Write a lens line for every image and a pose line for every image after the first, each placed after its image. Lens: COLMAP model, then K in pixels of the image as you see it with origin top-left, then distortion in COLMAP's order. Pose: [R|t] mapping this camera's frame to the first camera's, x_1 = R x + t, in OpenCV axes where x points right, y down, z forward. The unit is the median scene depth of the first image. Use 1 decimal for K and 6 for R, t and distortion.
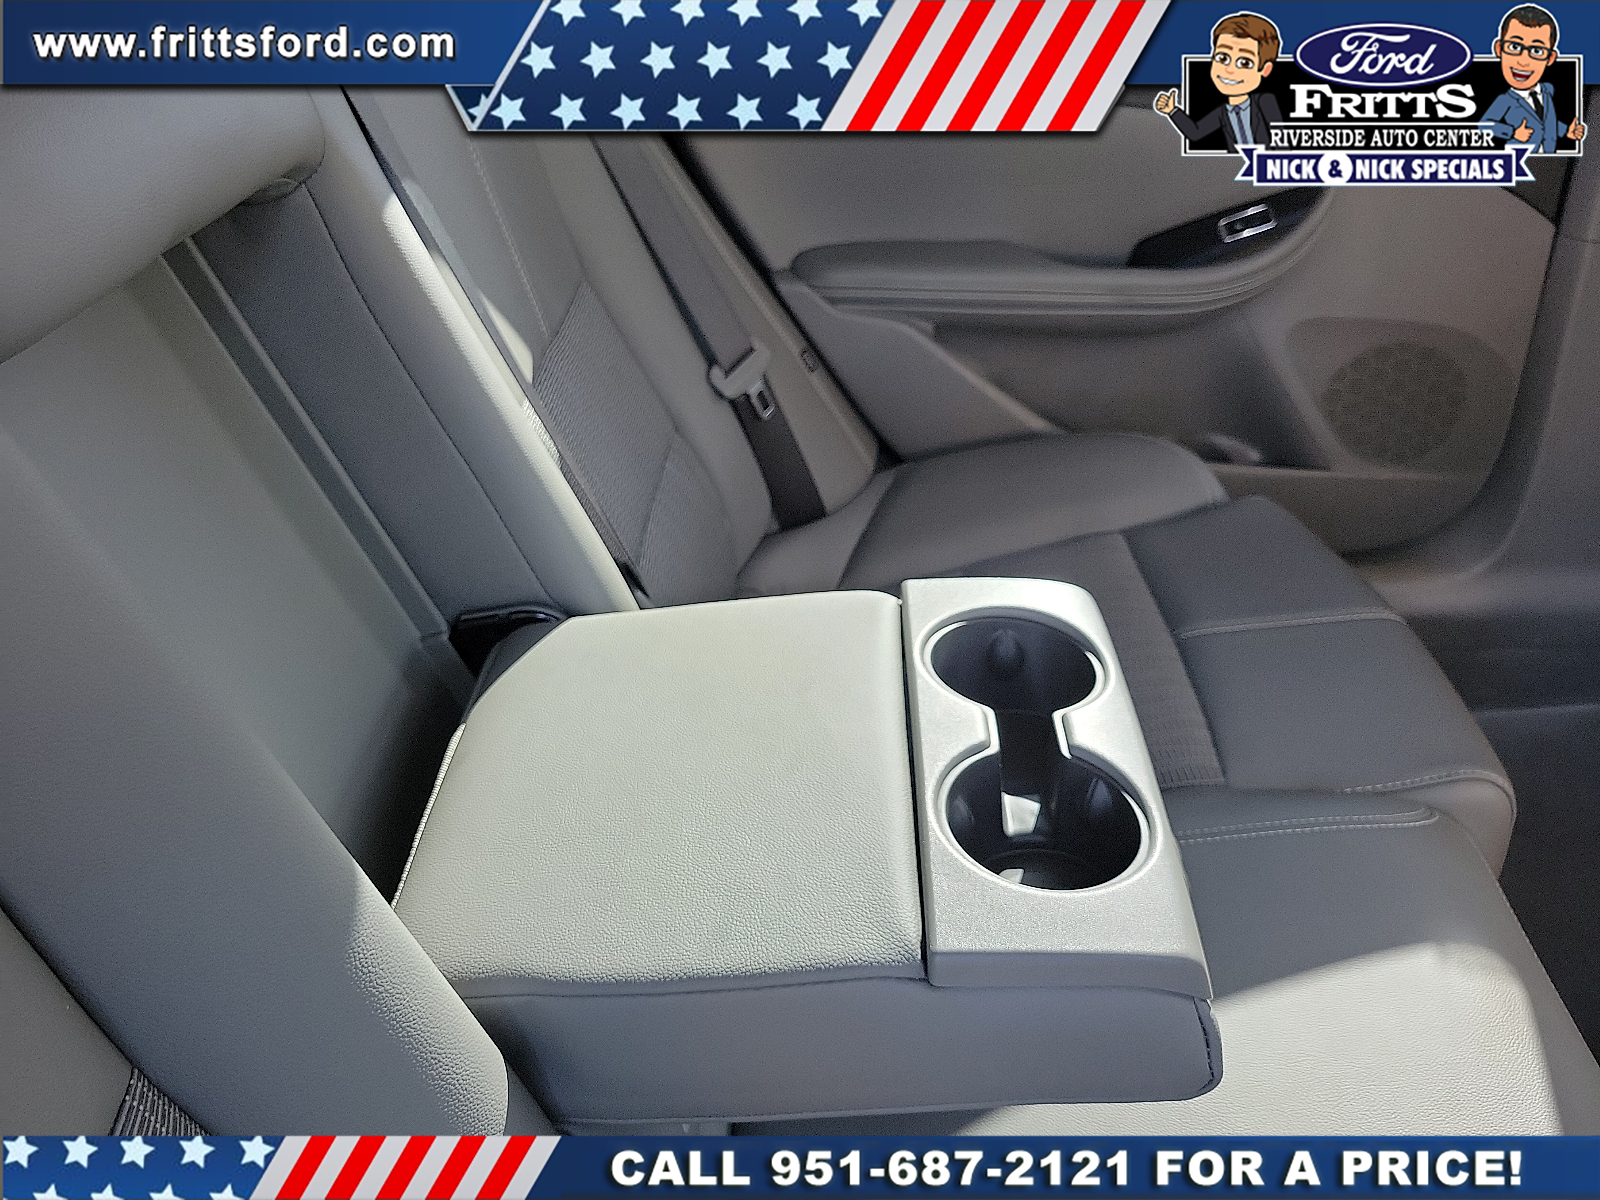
lens RADIAL K [[1216.2, 0, 800.0], [0, 1216.2, 600.0], [0, 0, 1]] dist [0.039387, -0.002285]
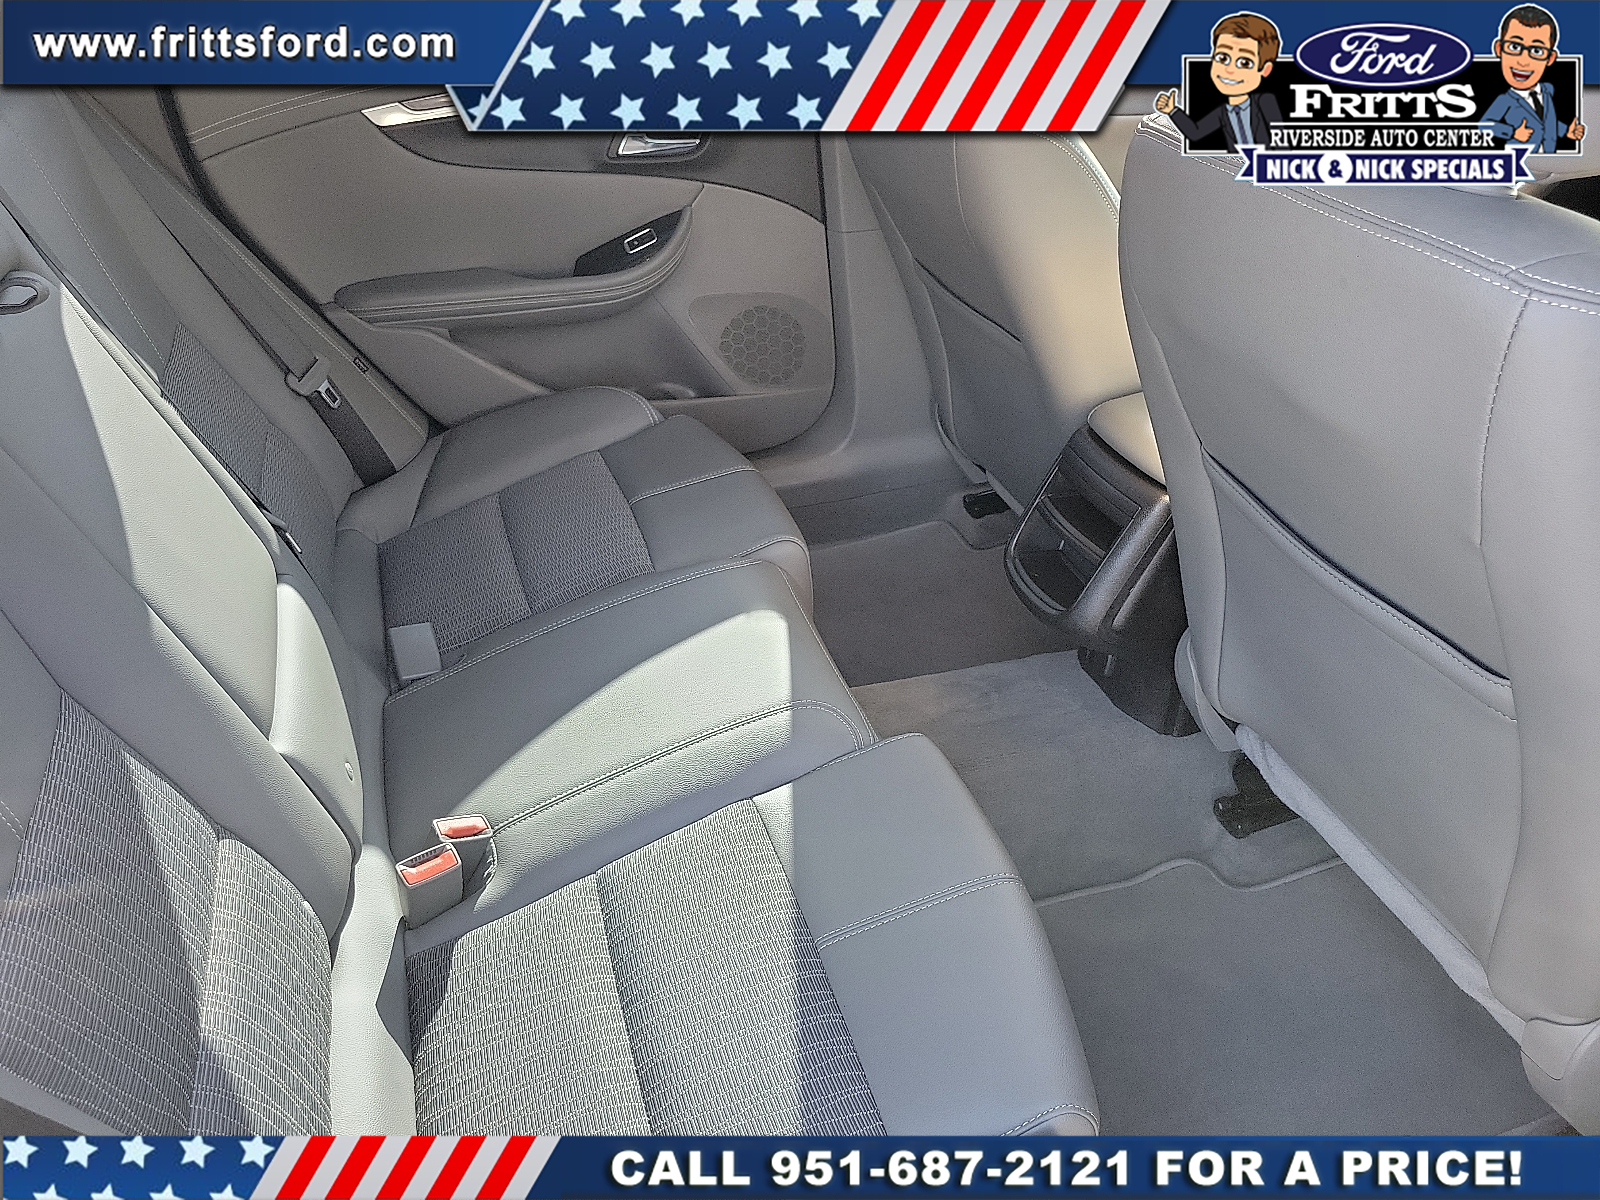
lens RADIAL K [[1216.2, 0, 800.0], [0, 1216.2, 600.0], [0, 0, 1]] dist [0.039387, -0.002285]
pose [[0.938940, -0.185023, 0.290100, 0.022822], [0.186639, 0.982174, 0.022344, 0.128933], [-0.289063, 0.033164, 0.956735, -0.474924]]
